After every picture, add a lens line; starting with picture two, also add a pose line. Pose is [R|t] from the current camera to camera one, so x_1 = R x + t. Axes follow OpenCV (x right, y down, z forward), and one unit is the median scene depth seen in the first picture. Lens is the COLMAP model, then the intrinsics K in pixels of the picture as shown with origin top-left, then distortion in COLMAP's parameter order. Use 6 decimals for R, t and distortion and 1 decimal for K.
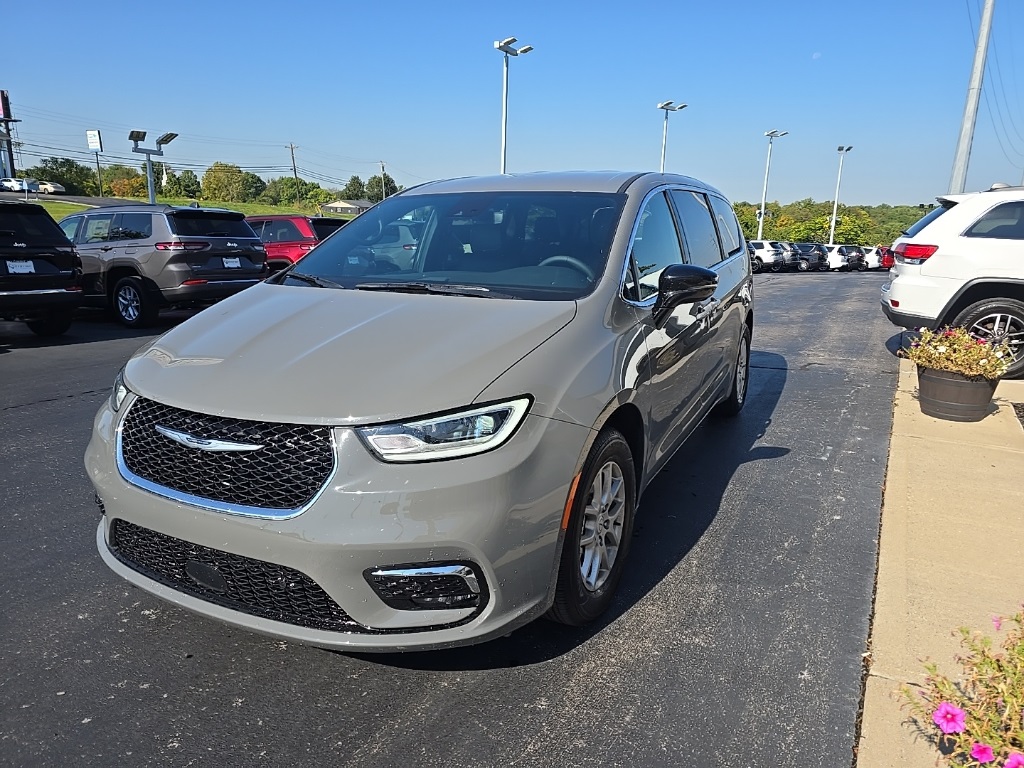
lens RADIAL K [[692.5, 0, 517.5], [0, 692.5, 393.3], [0, 0, 1]] dist [0.062675, -0.058825]
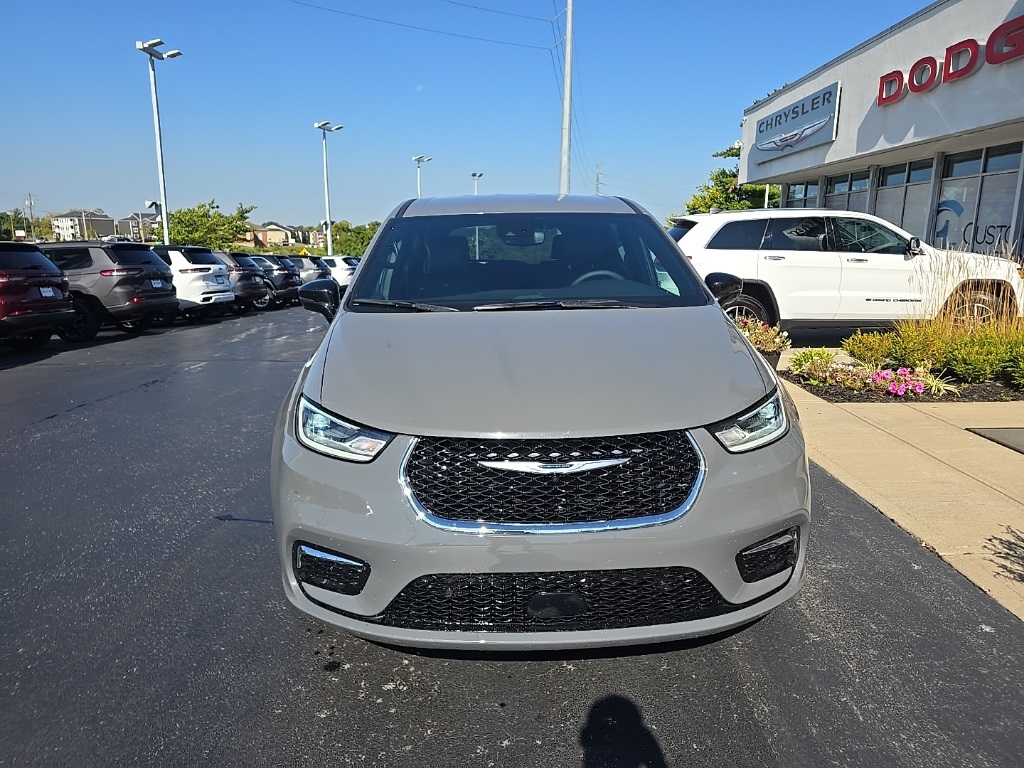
lens RADIAL K [[692.5, 0, 539.1], [0, 692.5, 379.8], [0, 0, 1]] dist [0.062675, -0.058825]
pose [[0.868745, -0.112949, 0.482208, -0.279183], [0.133986, 0.990940, -0.009279, -0.013780], [-0.476791, 0.072670, 0.876008, 0.044862]]
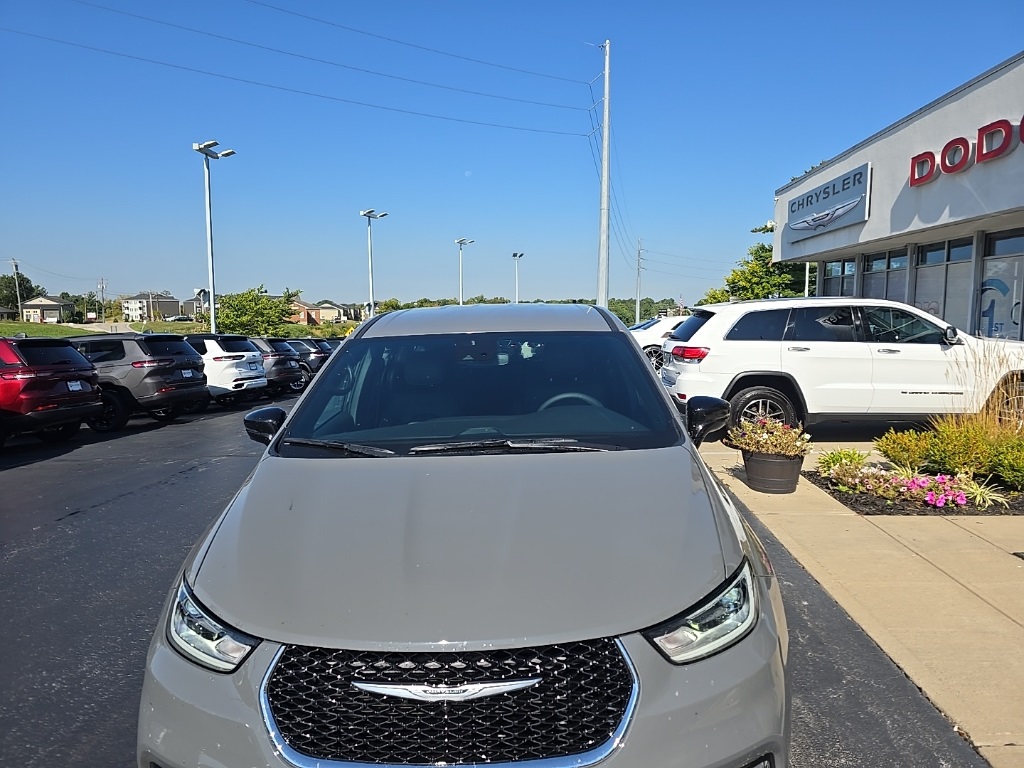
lens RADIAL K [[692.5, 0, 536.0], [0, 692.5, 379.3], [0, 0, 1]] dist [0.062675, -0.058825]
pose [[0.898489, -0.067568, 0.433764, -0.203800], [0.132920, 0.983575, -0.122113, -0.049952], [-0.418389, 0.167373, 0.892713, 0.059078]]
